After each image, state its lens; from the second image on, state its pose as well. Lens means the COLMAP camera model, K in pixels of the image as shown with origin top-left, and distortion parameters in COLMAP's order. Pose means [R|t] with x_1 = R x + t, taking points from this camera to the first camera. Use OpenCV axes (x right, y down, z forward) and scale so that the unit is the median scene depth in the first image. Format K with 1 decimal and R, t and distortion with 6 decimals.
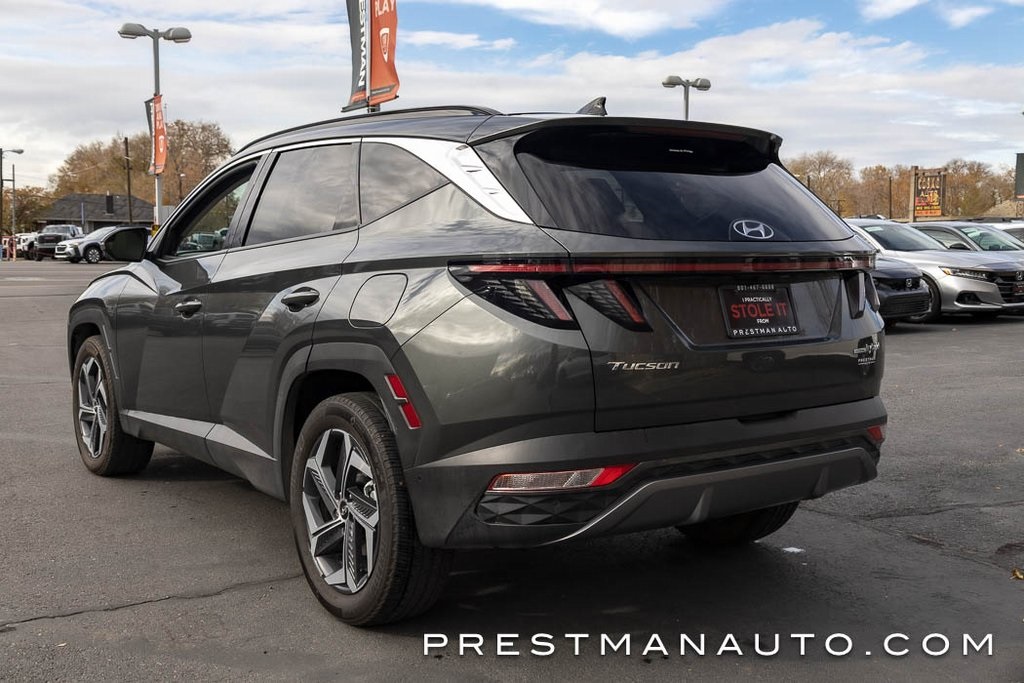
lens RADIAL K [[1159.4, 0, 512.0], [0, 1159.4, 341.5], [0, 0, 1]] dist [0.060278, -0.007239]
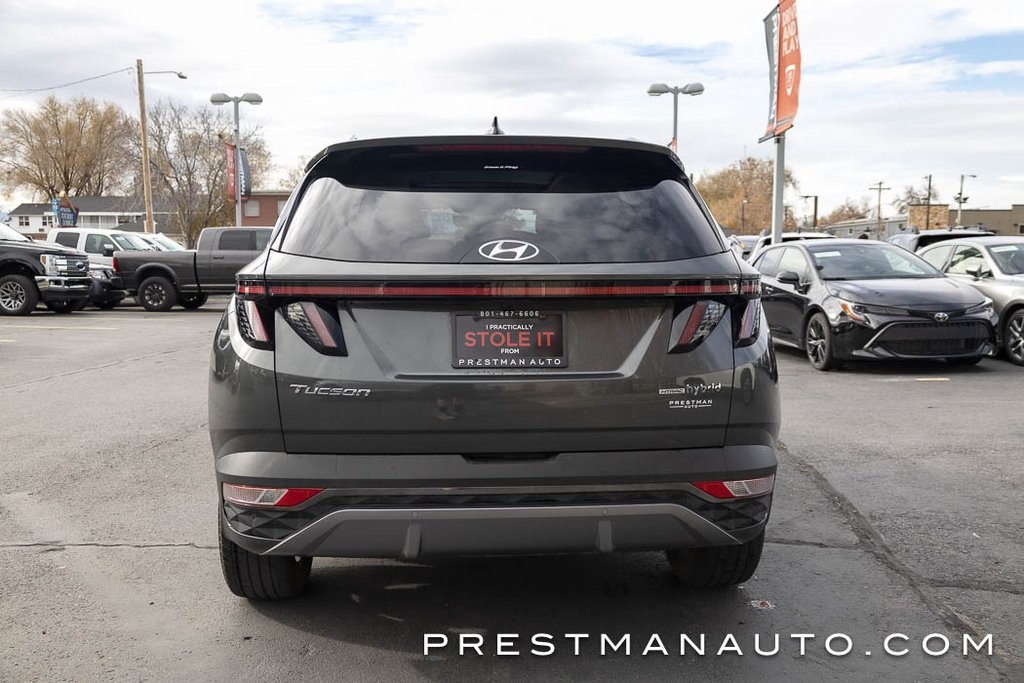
lens RADIAL K [[939.6, 0, 512.0], [0, 939.6, 341.5], [0, 0, 1]] dist [-0.001398, 0.009311]
pose [[0.842687, 0.048400, -0.536224, 0.532604], [-0.044934, 0.998799, 0.019538, -0.034443], [0.536526, 0.007630, 0.843850, 0.329394]]
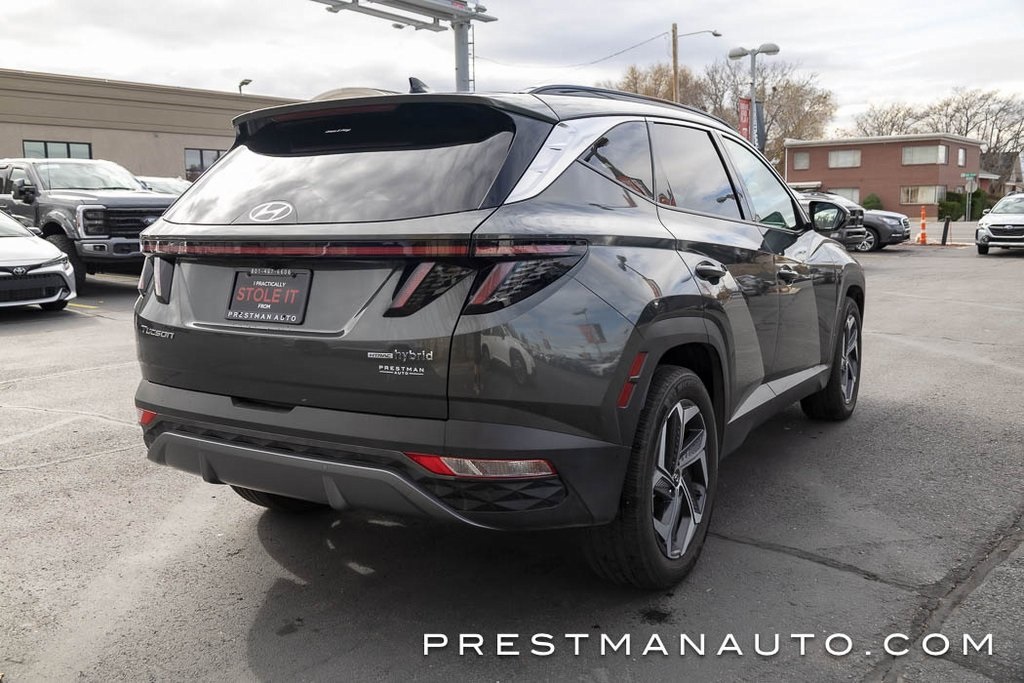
lens RADIAL K [[944.5, 0, 512.0], [0, 944.5, 341.5], [0, 0, 1]] dist [-0.006808, -0.007597]
pose [[0.353616, 0.118828, -0.927812, 0.896076], [-0.062819, 0.992676, 0.103193, -0.072445], [0.933279, 0.021793, 0.358491, 0.792148]]
